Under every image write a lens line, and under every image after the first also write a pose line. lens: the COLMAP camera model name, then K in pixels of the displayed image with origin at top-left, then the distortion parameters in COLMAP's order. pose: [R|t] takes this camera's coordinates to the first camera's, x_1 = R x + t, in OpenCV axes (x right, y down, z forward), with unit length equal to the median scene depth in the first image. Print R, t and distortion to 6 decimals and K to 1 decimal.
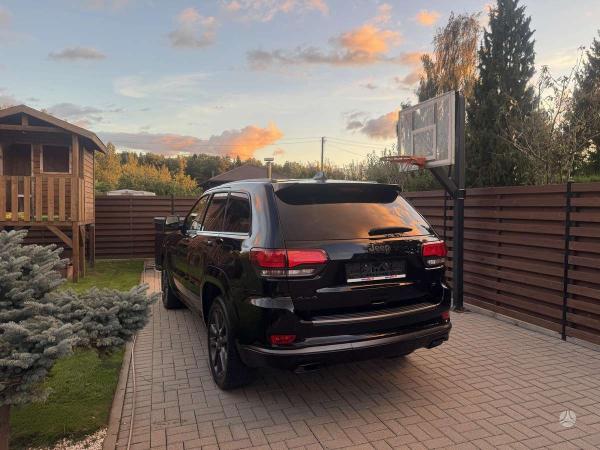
lens RADIAL K [[421.8, 0, 300.0], [0, 421.8, 225.0], [0, 0, 1]] dist [0.056160, -0.077365]
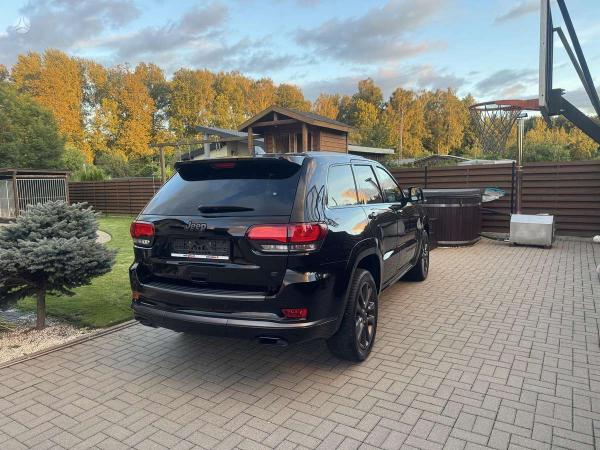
lens RADIAL K [[421.8, 0, 300.0], [0, 421.8, 225.0], [0, 0, 1]] dist [0.056160, -0.077365]
pose [[0.617687, 0.064407, -0.783782, 1.068244], [-0.008337, 0.997121, 0.075368, -0.024168], [0.786380, -0.040019, 0.616446, 0.554157]]
